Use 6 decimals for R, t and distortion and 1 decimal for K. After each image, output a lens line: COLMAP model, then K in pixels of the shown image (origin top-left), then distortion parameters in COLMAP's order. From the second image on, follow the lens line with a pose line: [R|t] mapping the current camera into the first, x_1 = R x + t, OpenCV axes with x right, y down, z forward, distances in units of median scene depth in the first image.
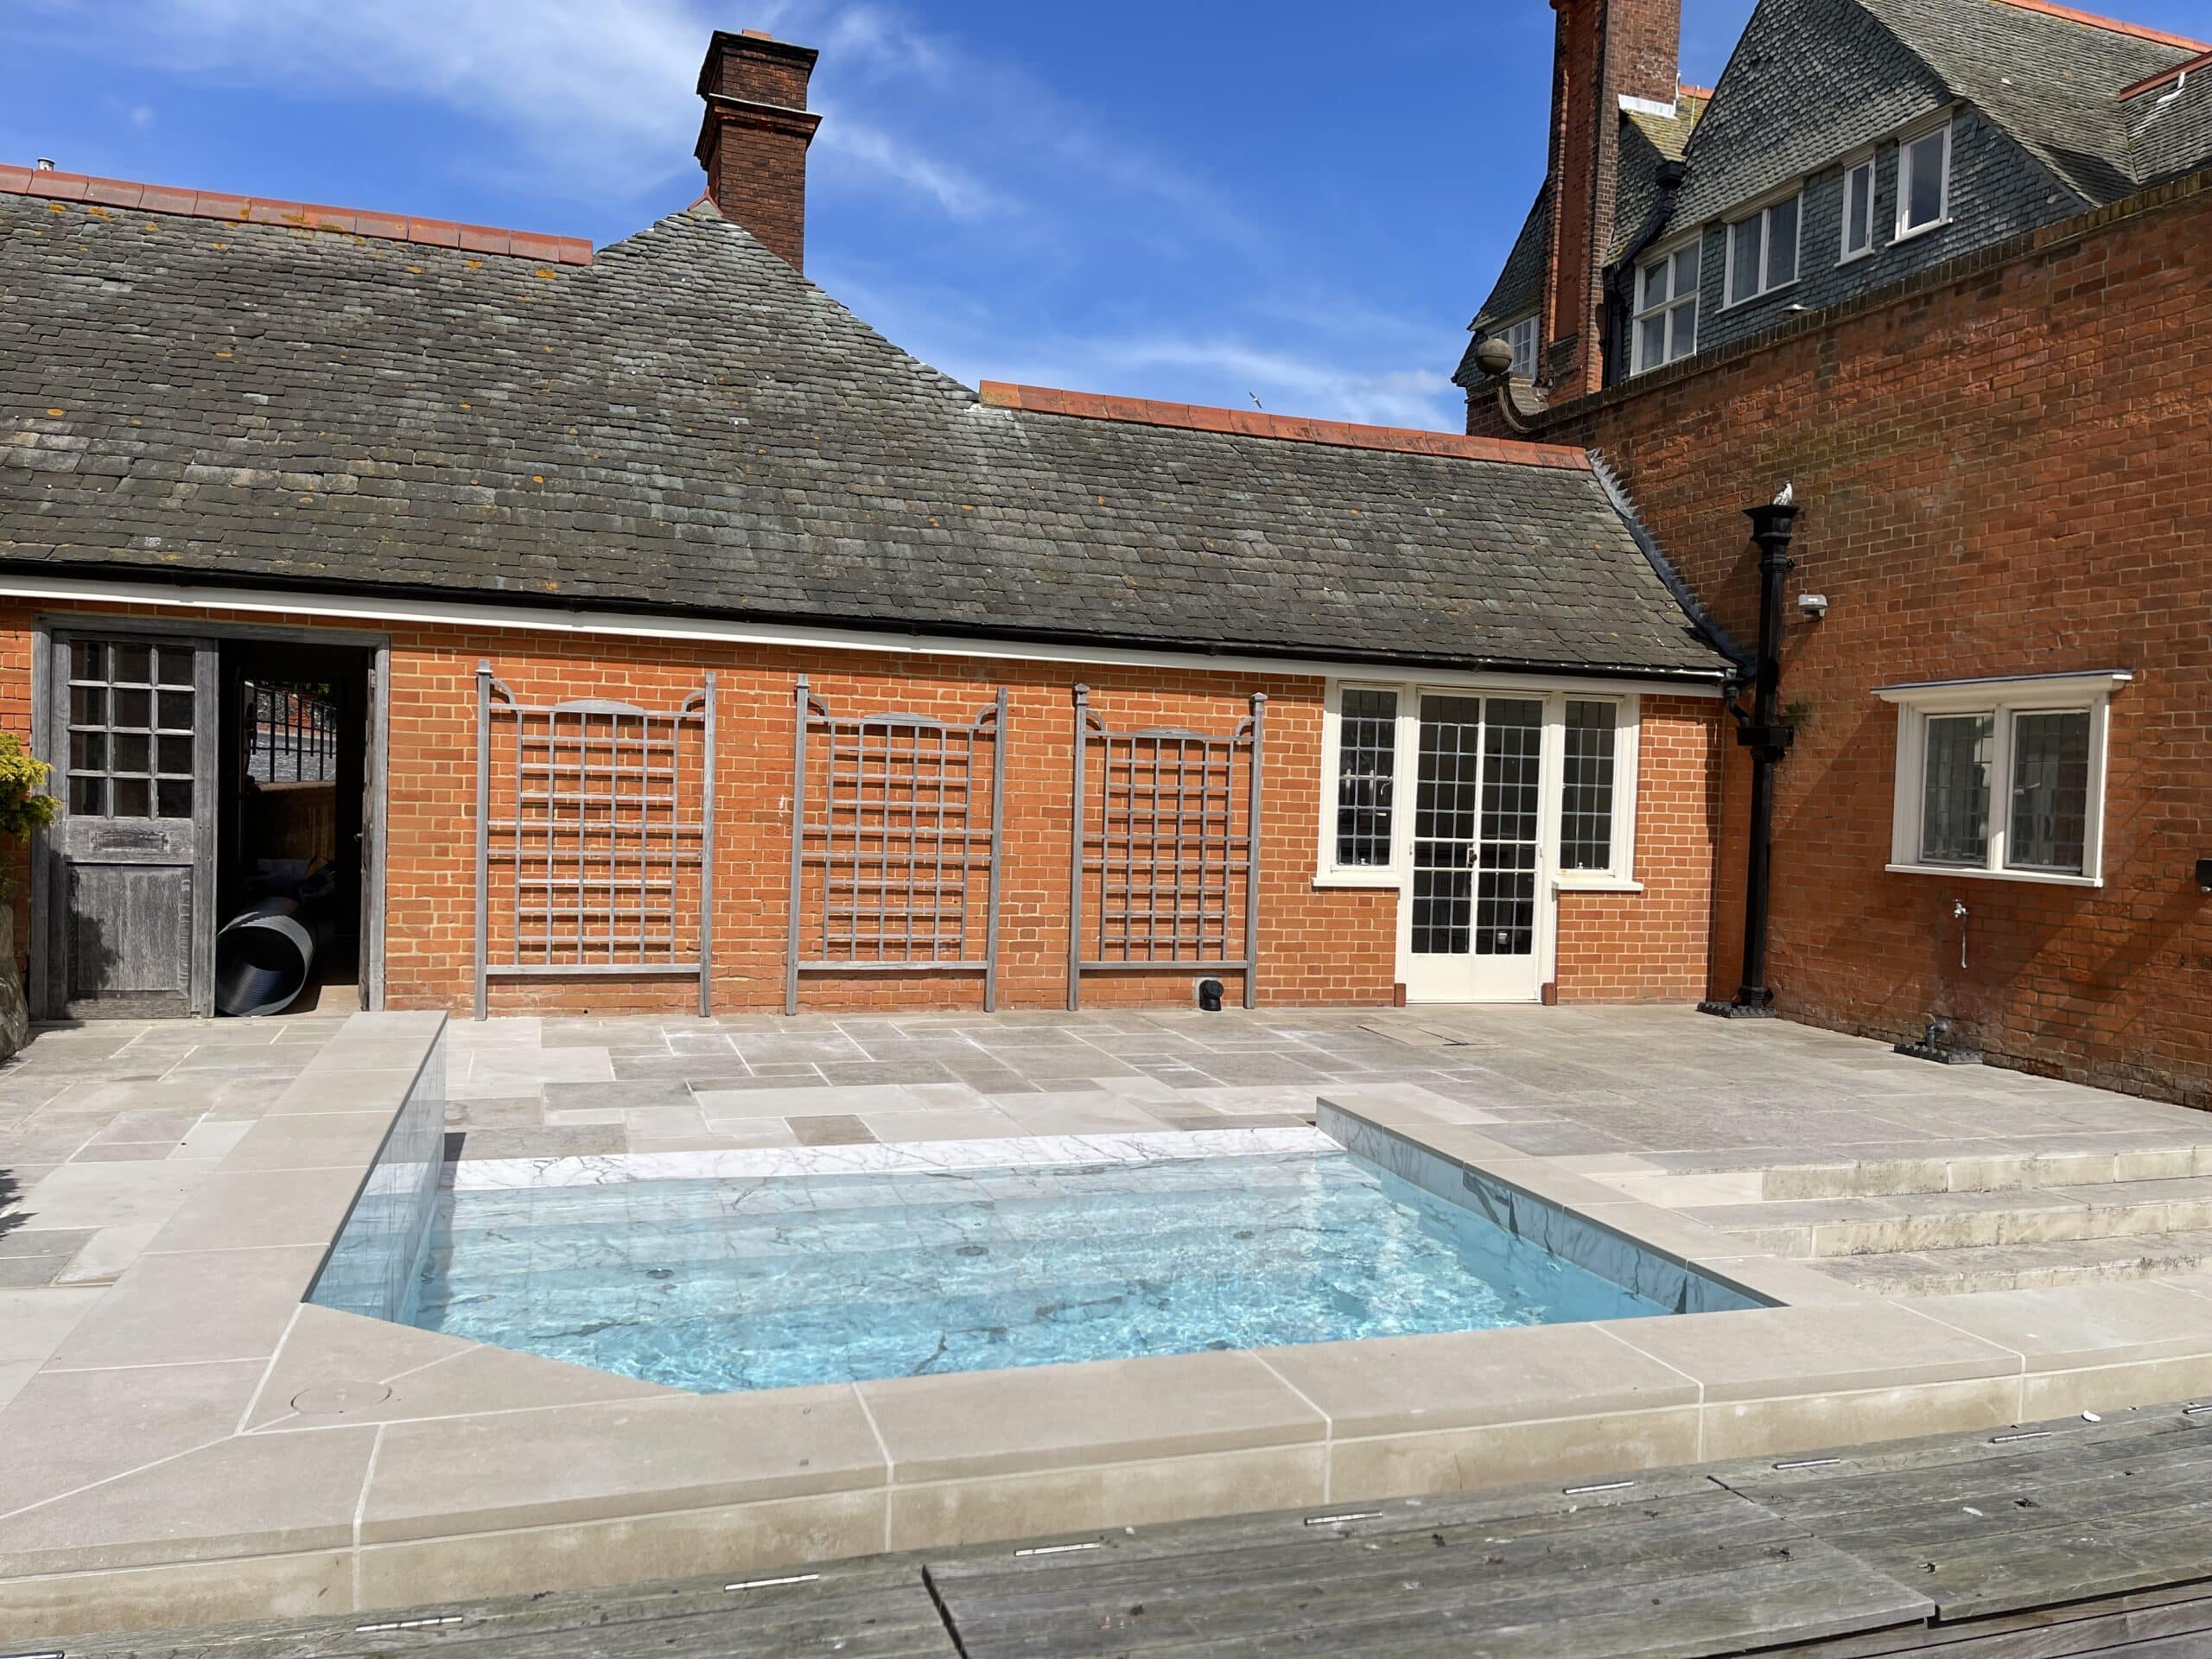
lens RADIAL K [[1670.1, 0, 1091.0], [0, 1670.1, 841.5], [0, 0, 1]] dist [0.074133, -0.097678]
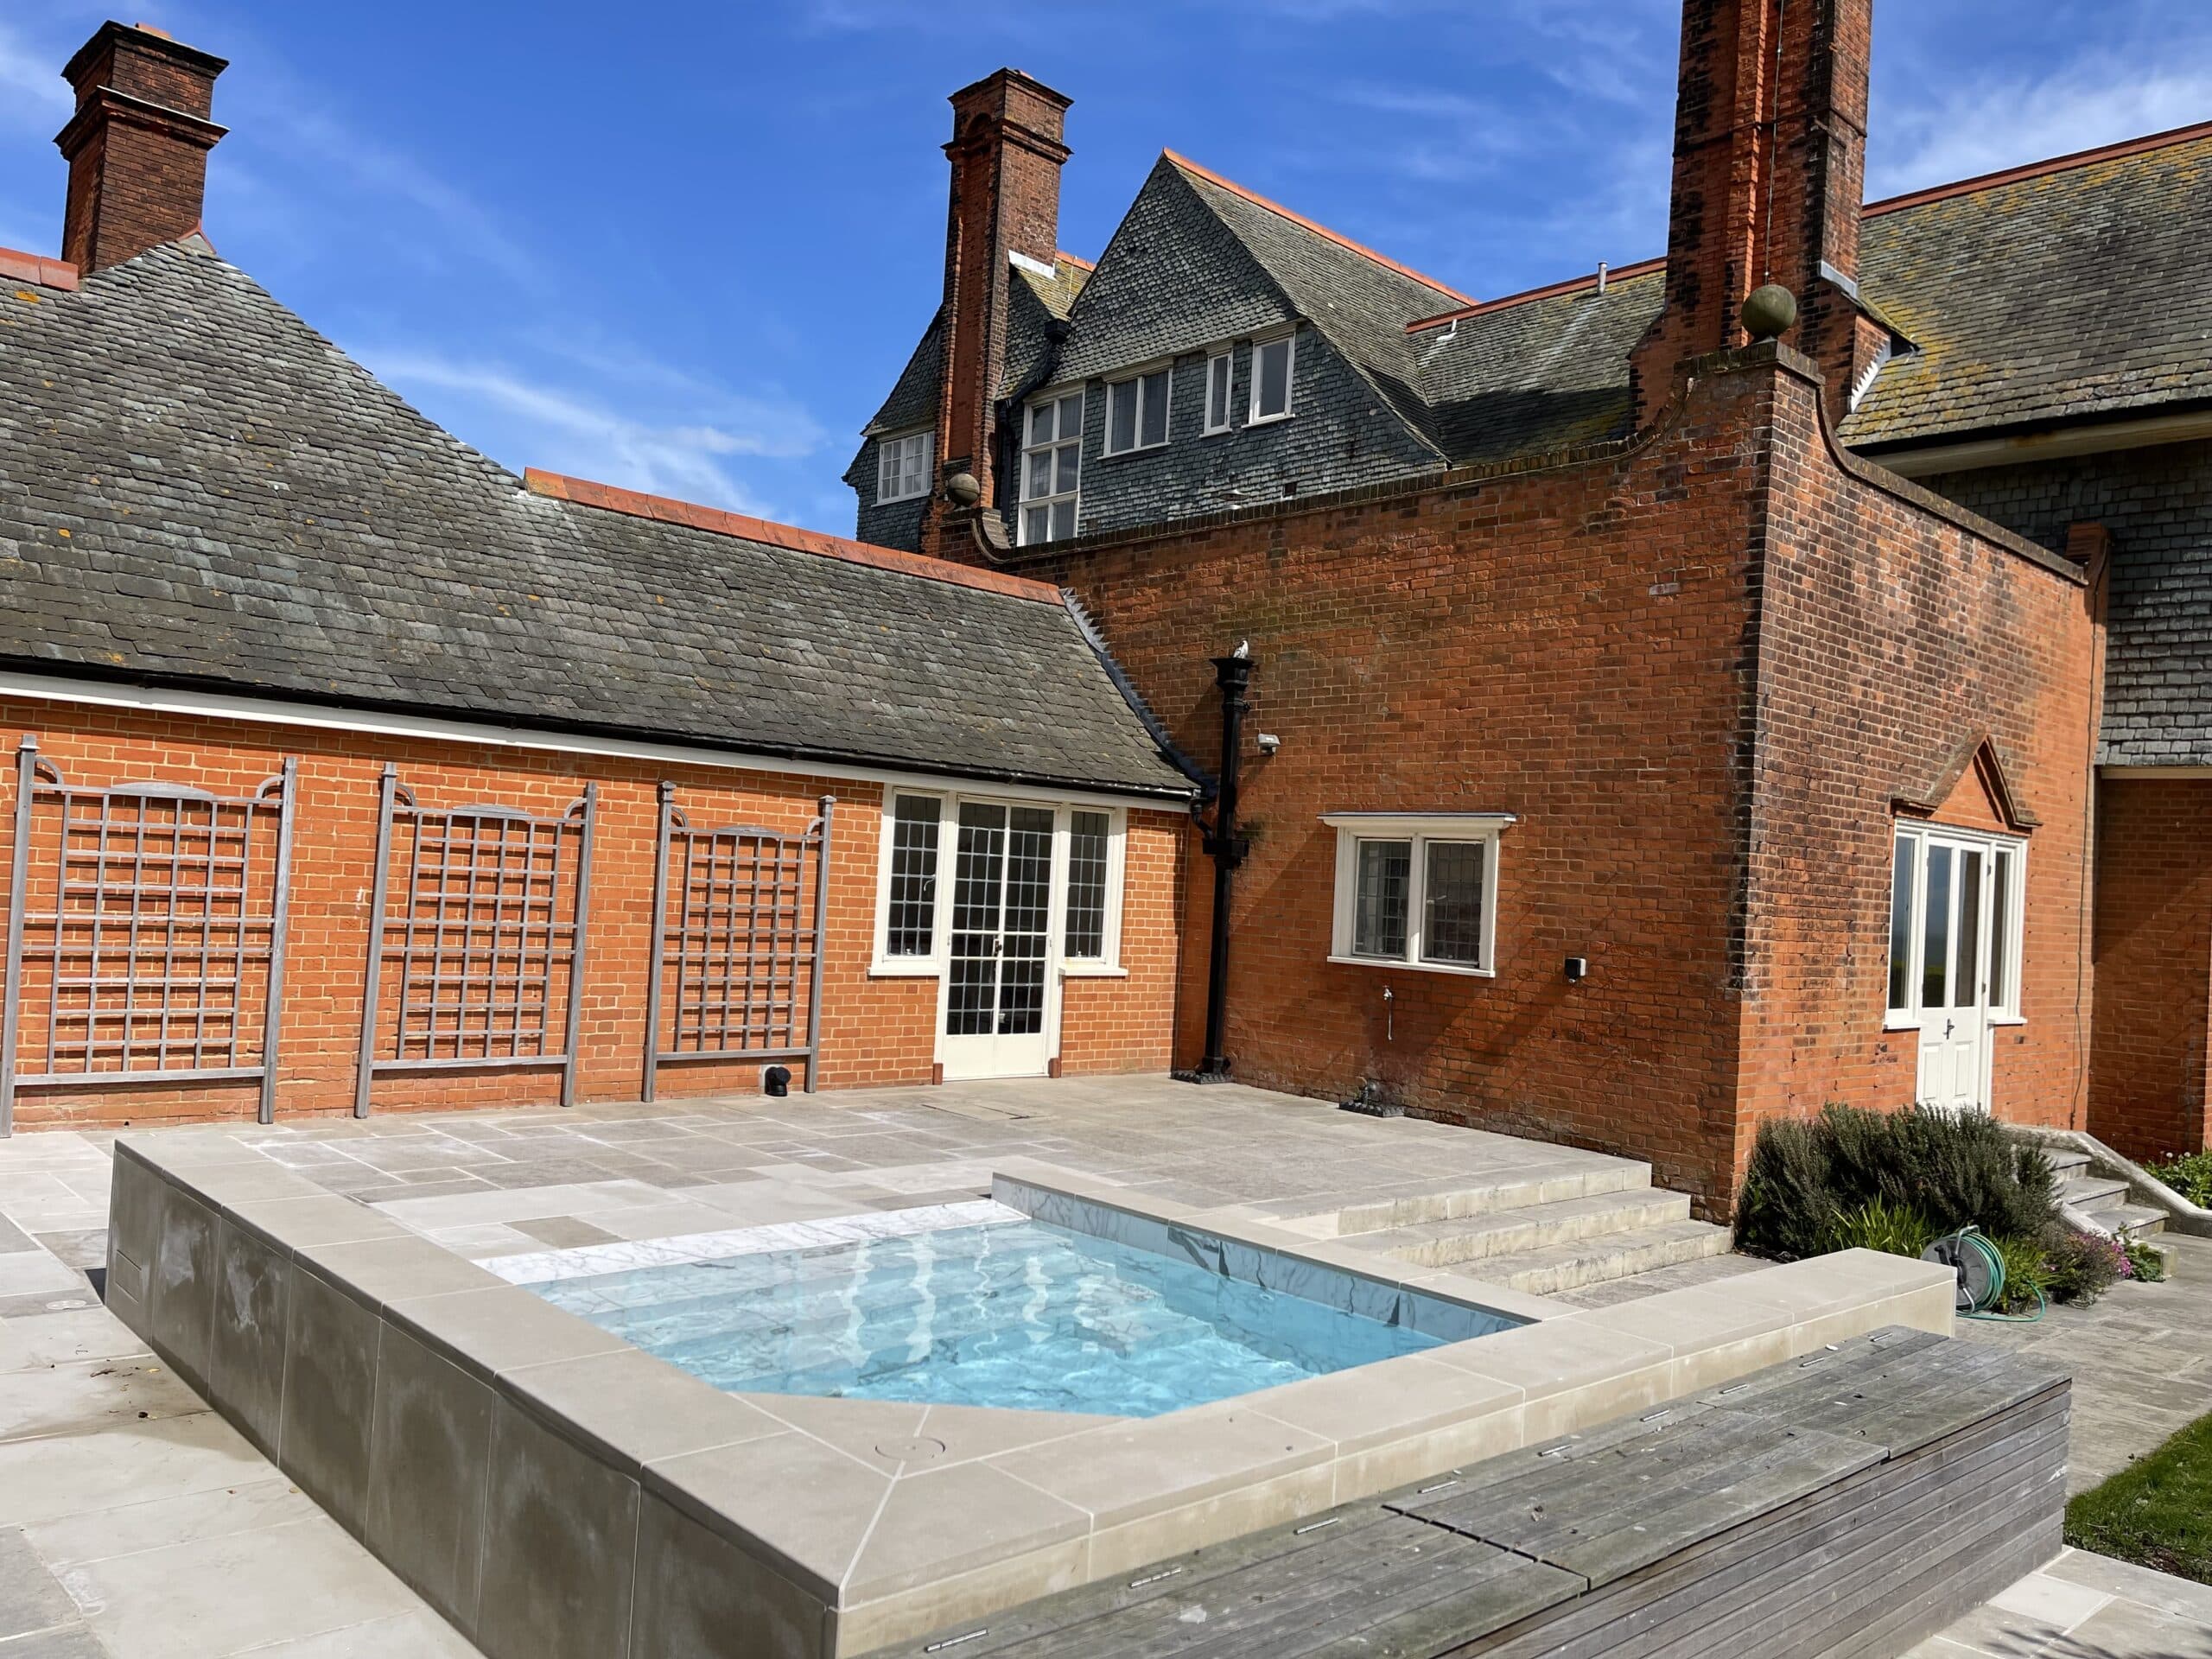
lens RADIAL K [[1670.1, 0, 1114.6], [0, 1670.1, 828.6], [0, 0, 1]] dist [0.074133, -0.097678]
pose [[0.909553, 0.031476, 0.414395, -0.177660], [-0.012395, 0.998739, -0.048656, -0.017884], [-0.415403, 0.039119, 0.908796, -0.053649]]
